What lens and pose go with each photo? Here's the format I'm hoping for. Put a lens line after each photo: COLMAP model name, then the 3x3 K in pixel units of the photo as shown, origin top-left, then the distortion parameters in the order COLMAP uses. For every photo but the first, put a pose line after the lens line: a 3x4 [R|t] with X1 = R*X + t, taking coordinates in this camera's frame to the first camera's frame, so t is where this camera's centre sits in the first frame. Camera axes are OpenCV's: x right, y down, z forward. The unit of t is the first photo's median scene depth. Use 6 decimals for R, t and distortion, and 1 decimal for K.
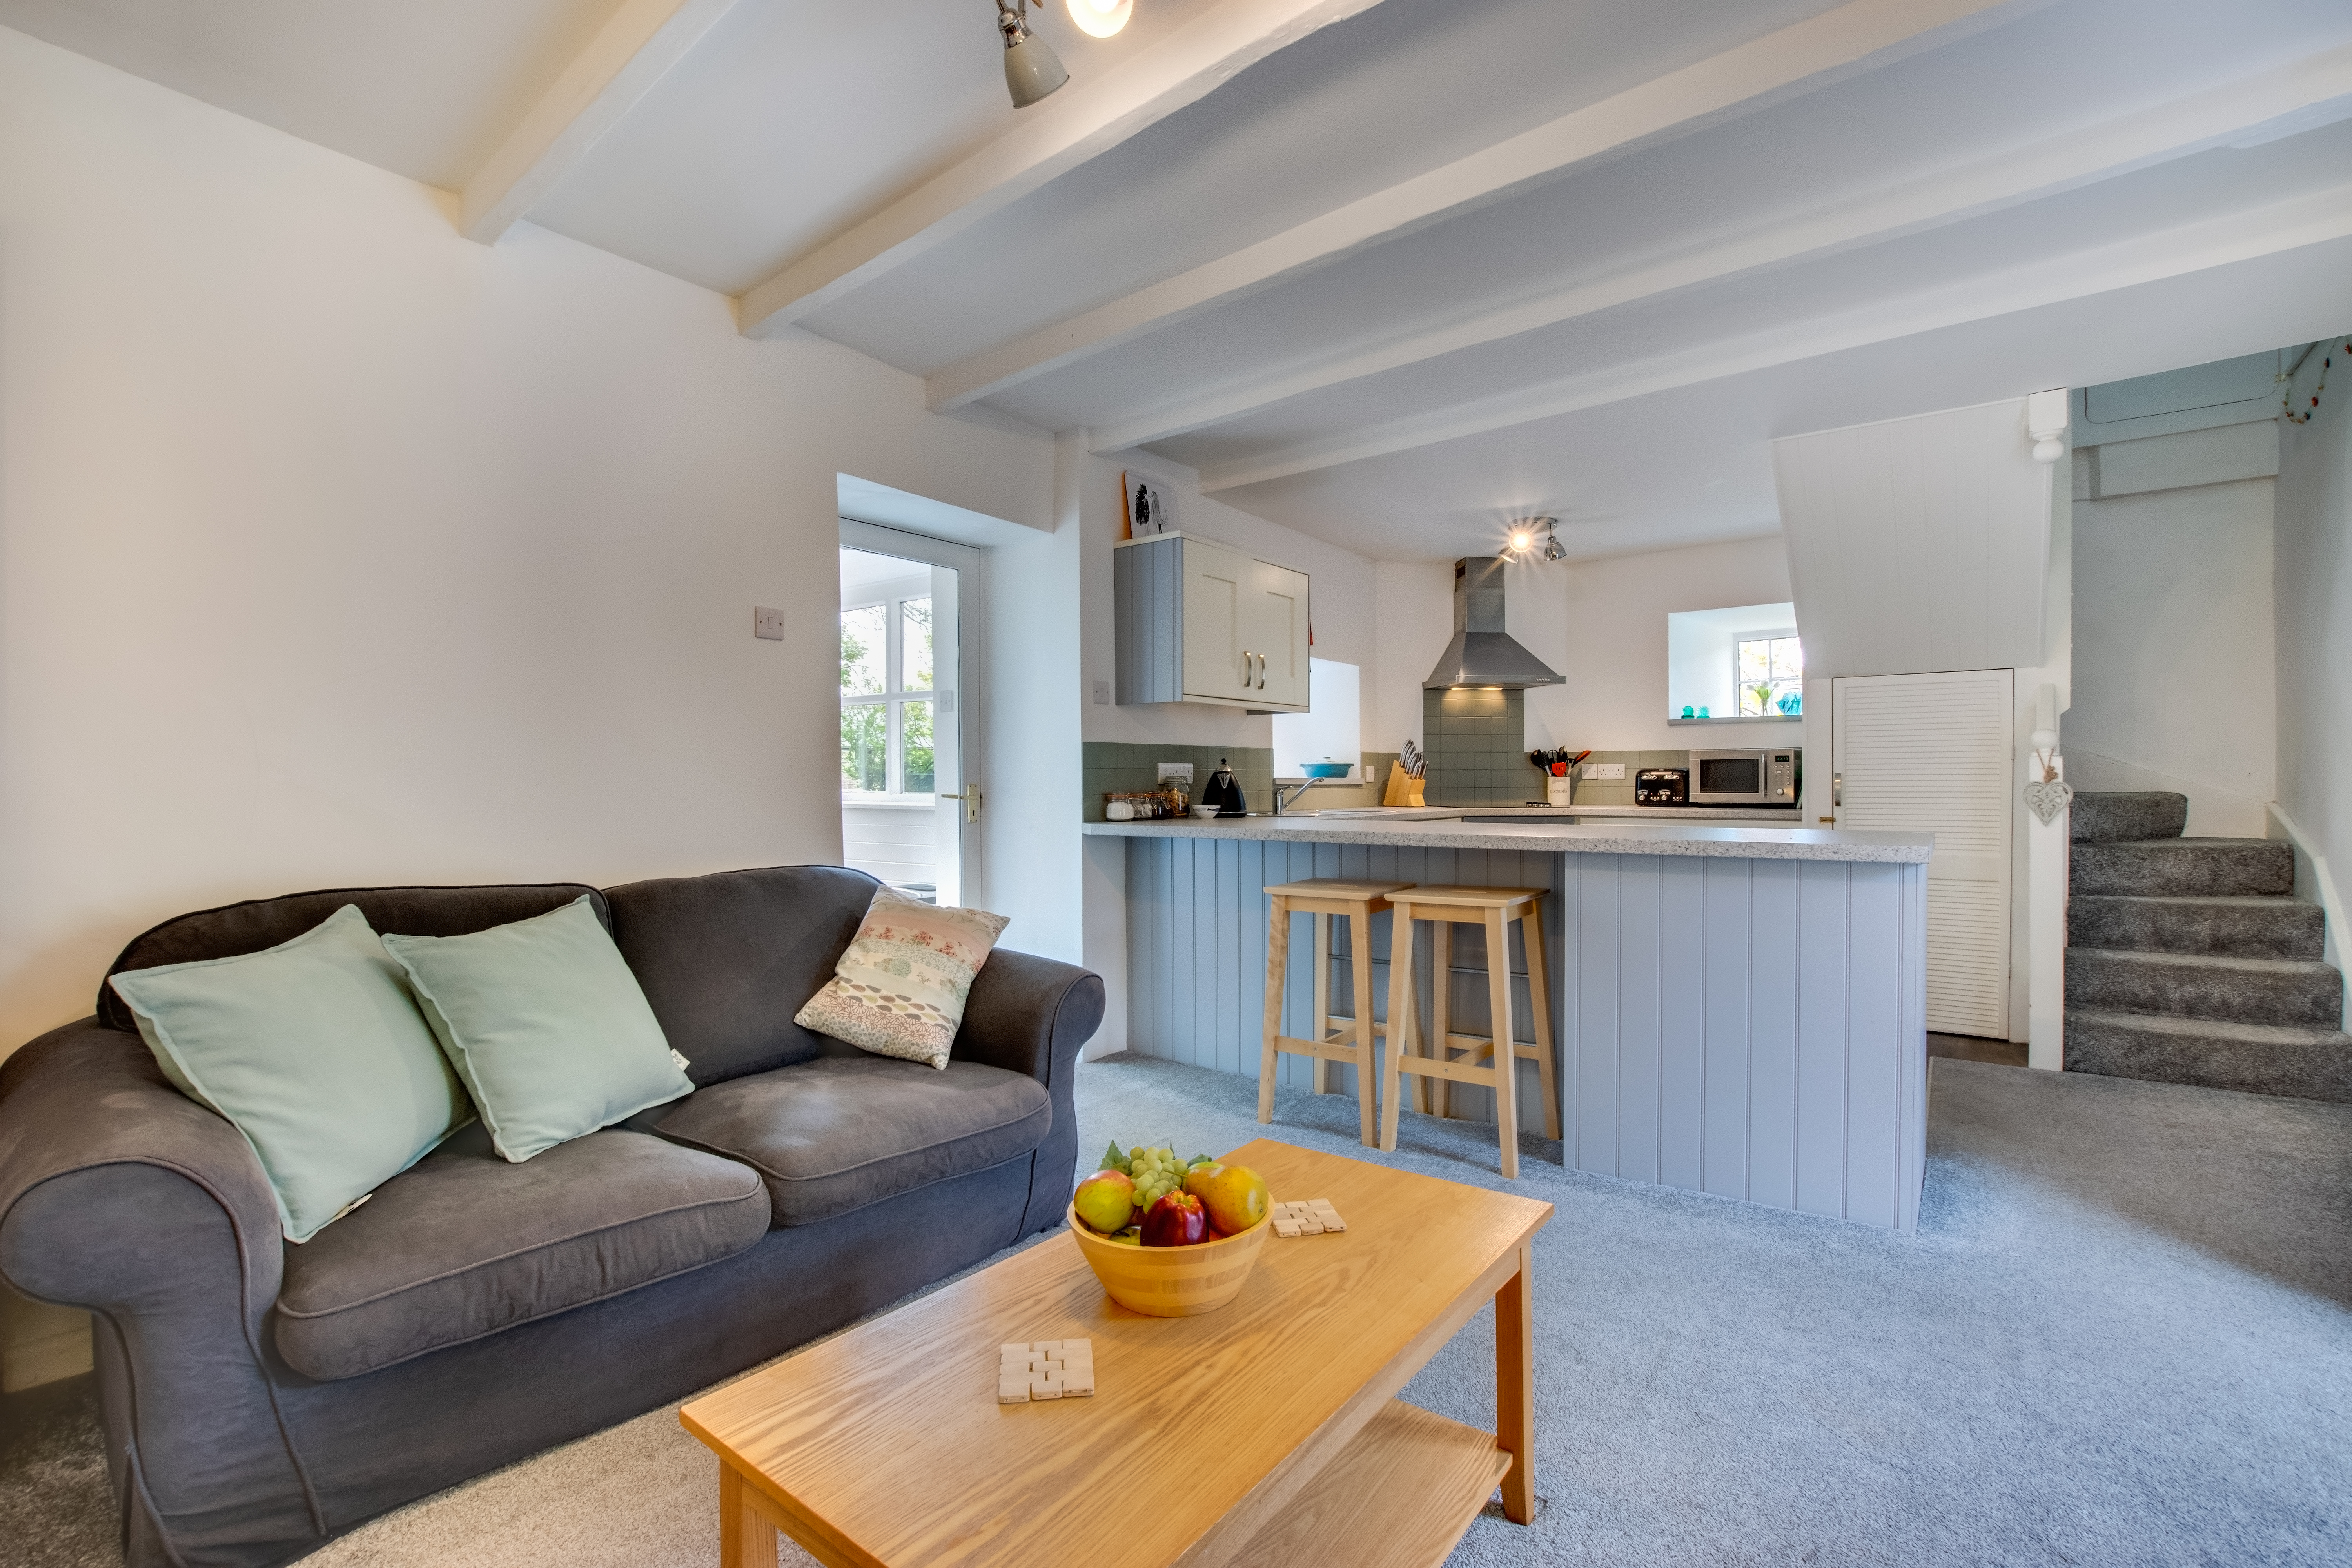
lens RADIAL K [[1050.5, 0, 1155.1], [0, 1050.5, 789.6], [0, 0, 1]] dist [-0.025222, 0.000457]
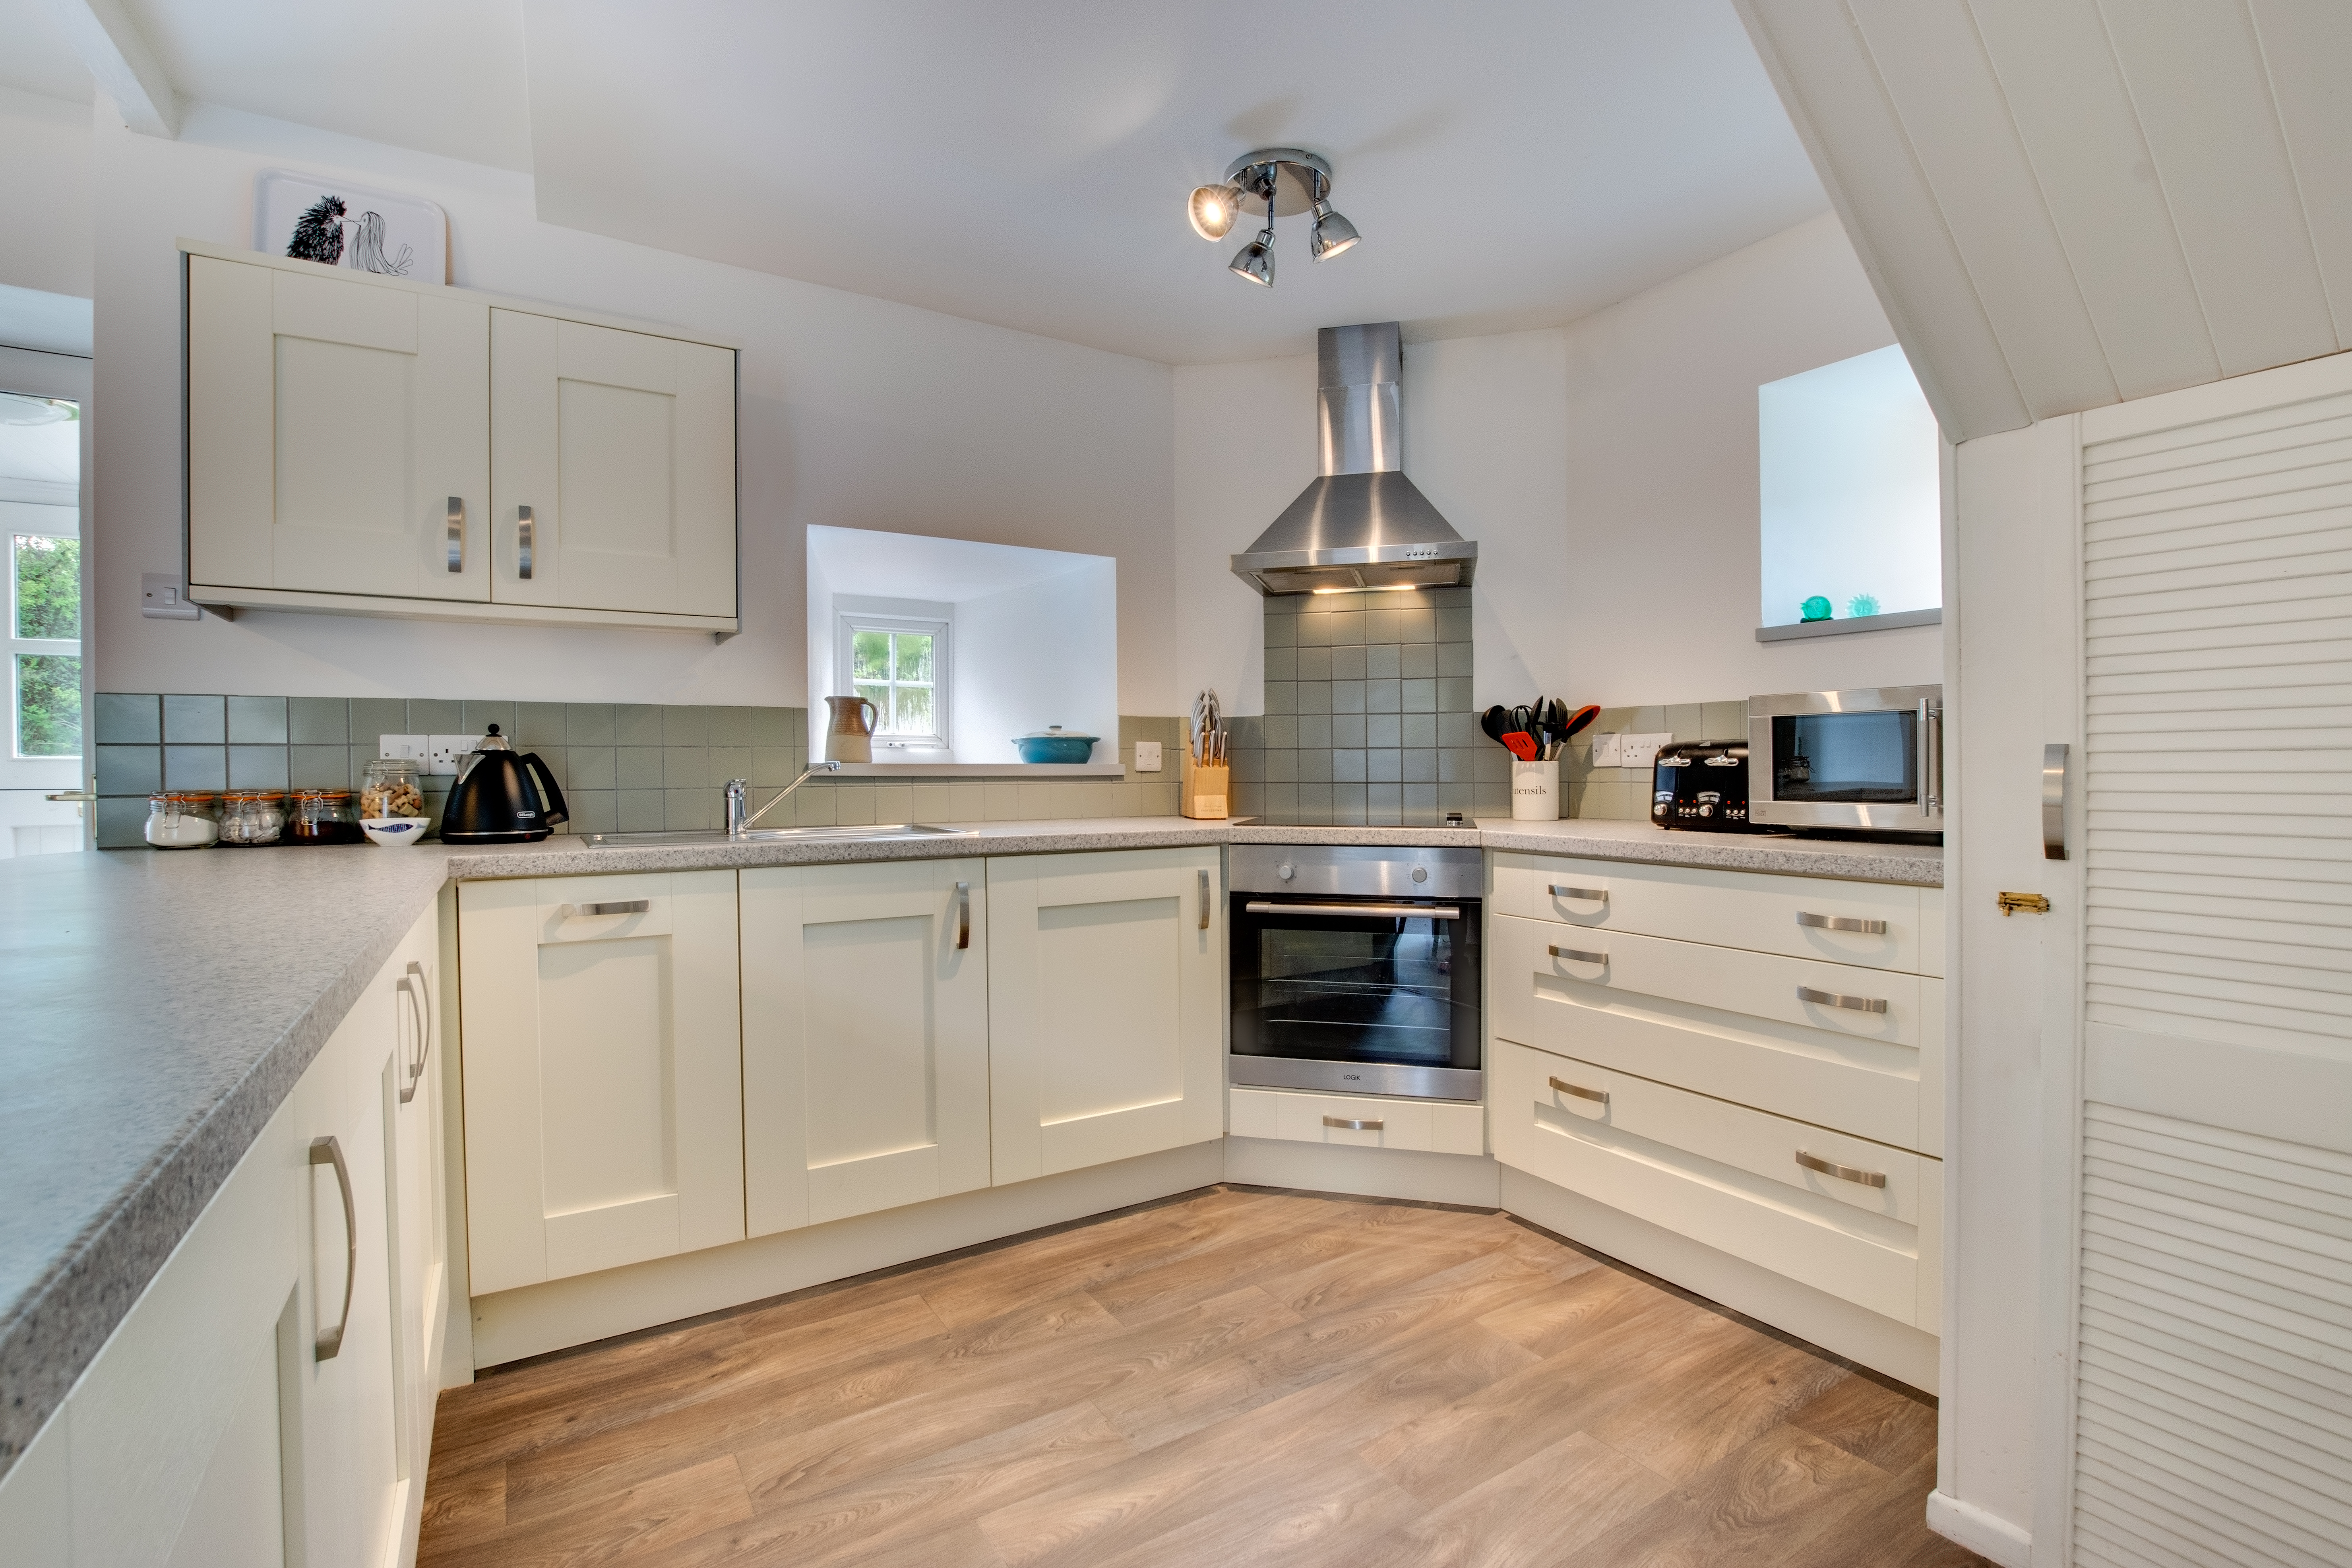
lens RADIAL K [[1050.5, 0, 1154.2], [0, 1050.5, 768.3], [0, 0, 1]] dist [-0.025222, 0.000457]
pose [[0.932550, 0.001192, -0.361038, 0.523439], [-0.003921, 0.999969, -0.006825, -0.006275], [0.361019, 0.007780, 0.932526, 0.640729]]
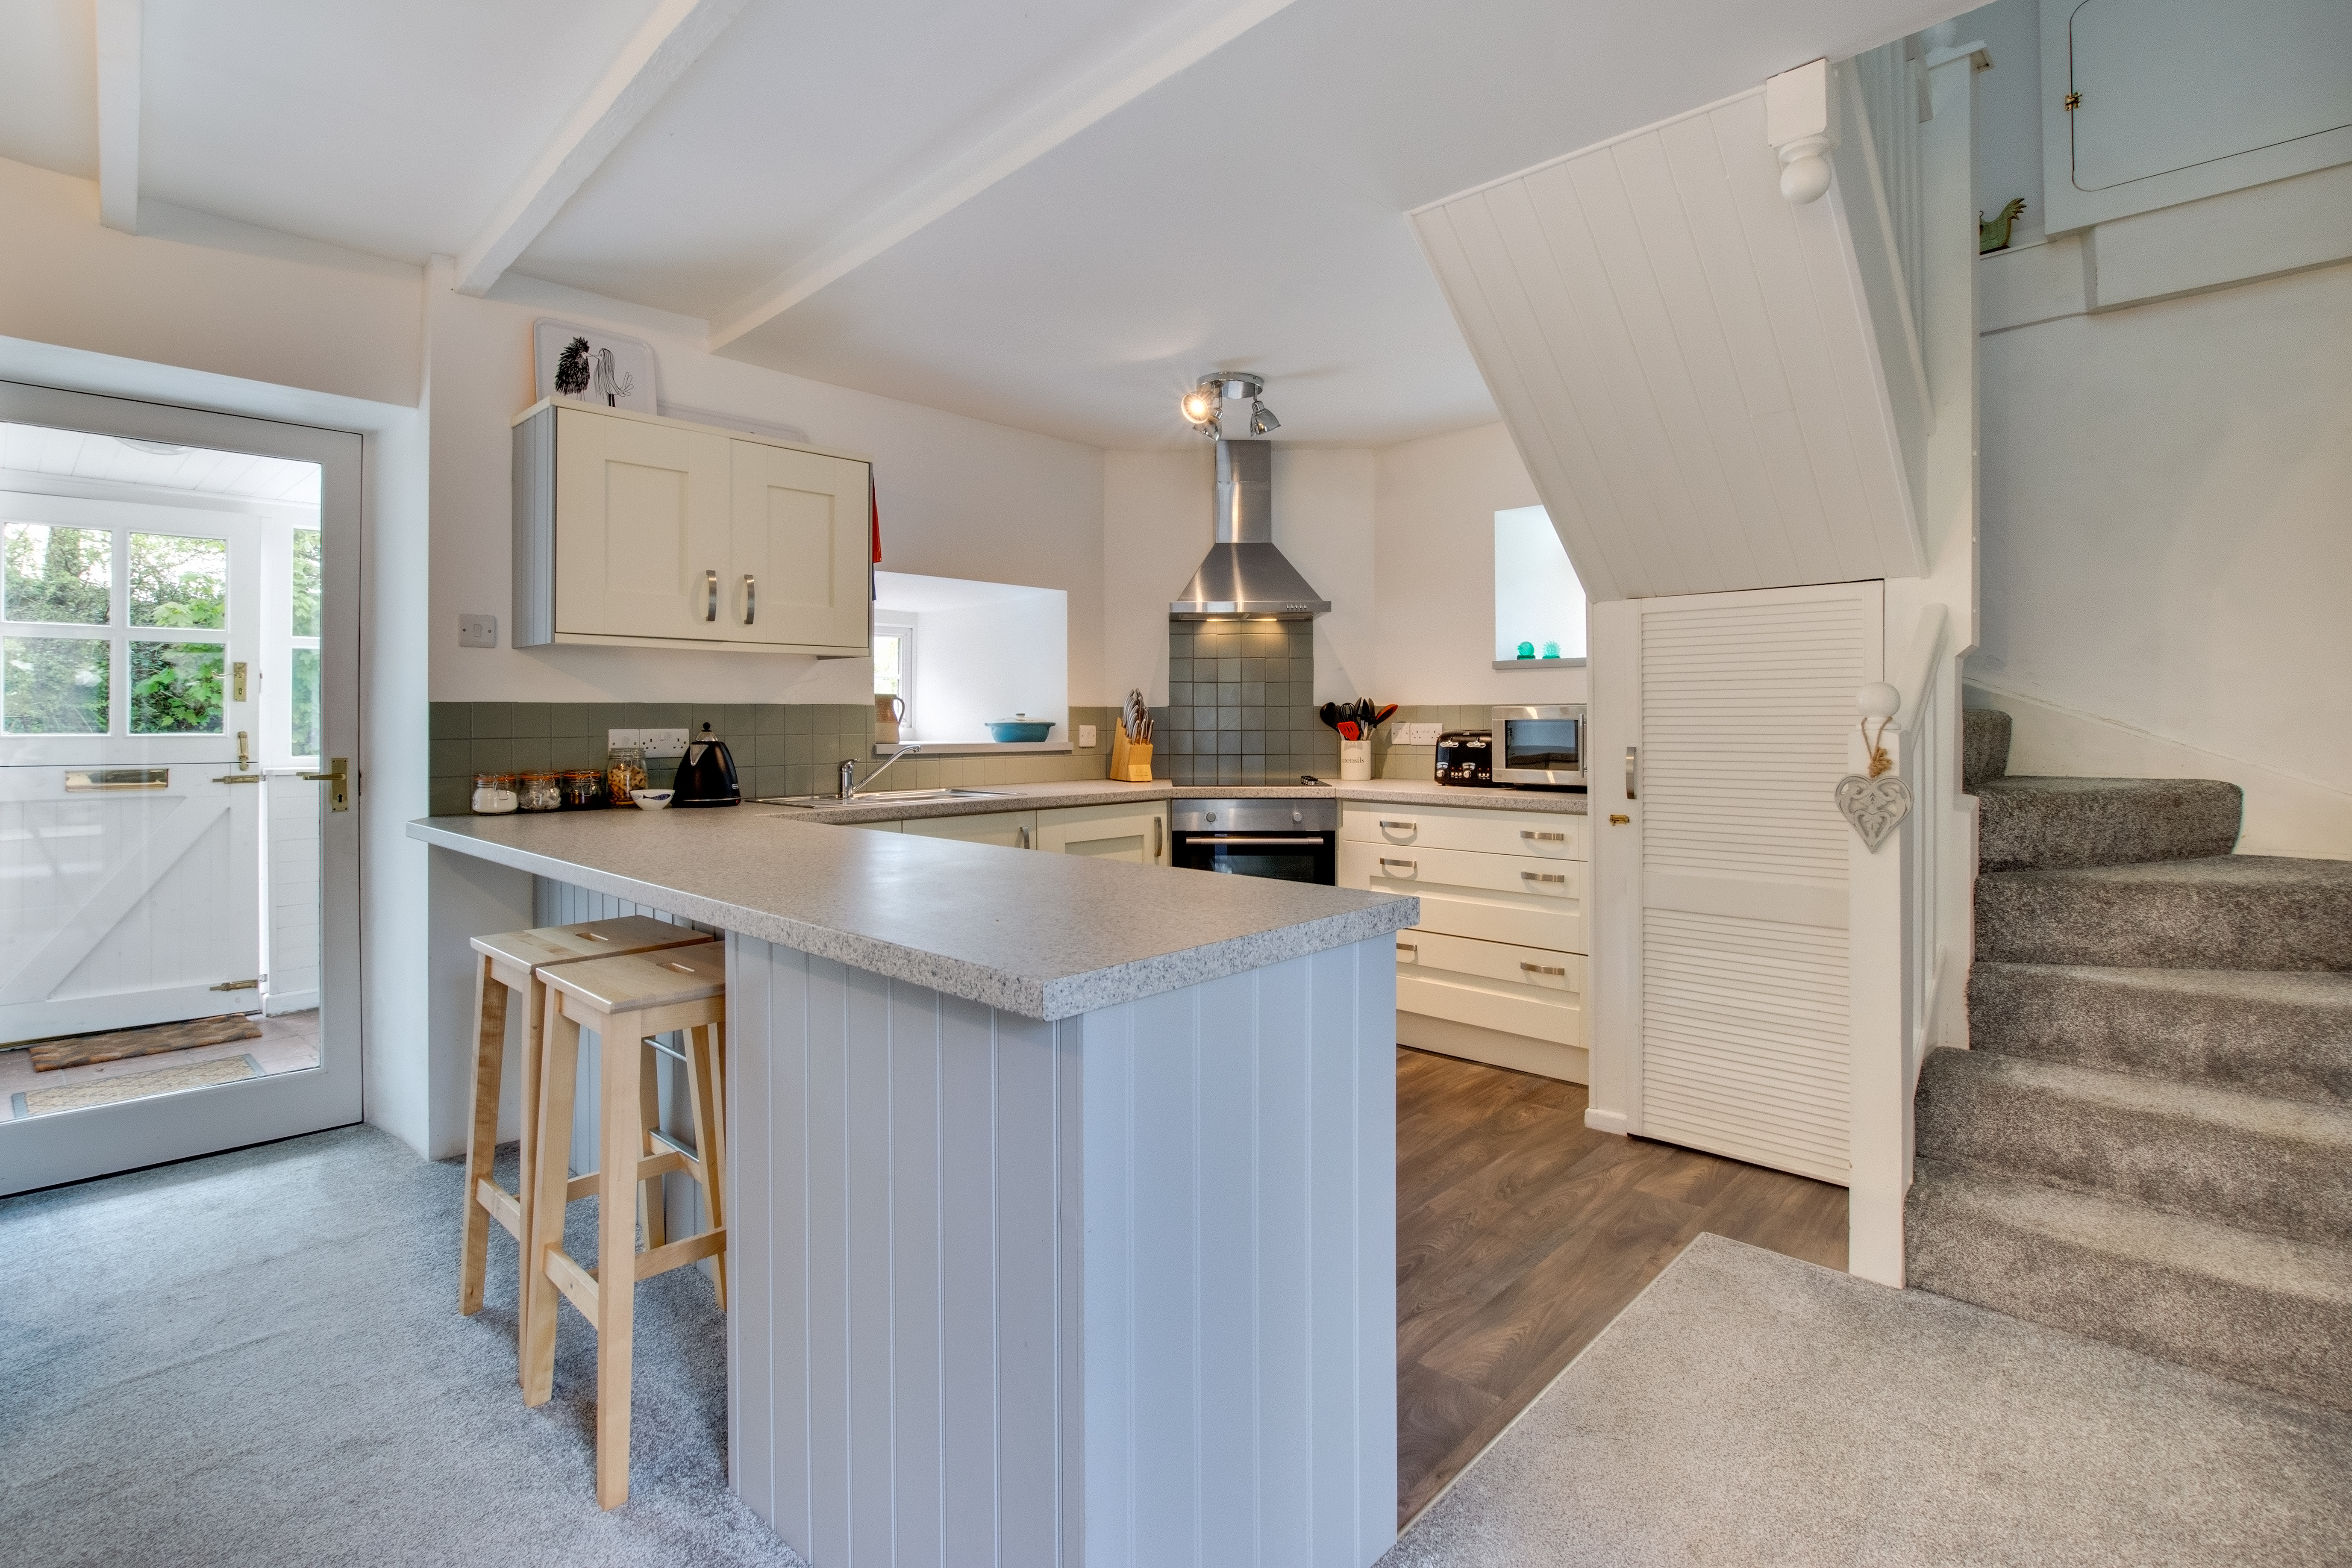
lens RADIAL K [[1129.8, 0, 1148.7], [0, 1129.8, 710.0], [0, 0, 1]] dist [-0.019959, 0.000087]
pose [[0.994187, 0.001847, -0.107648, 0.432446], [-0.003671, 0.999853, -0.016743, -0.025761], [0.107601, 0.017040, 0.994048, 0.275282]]
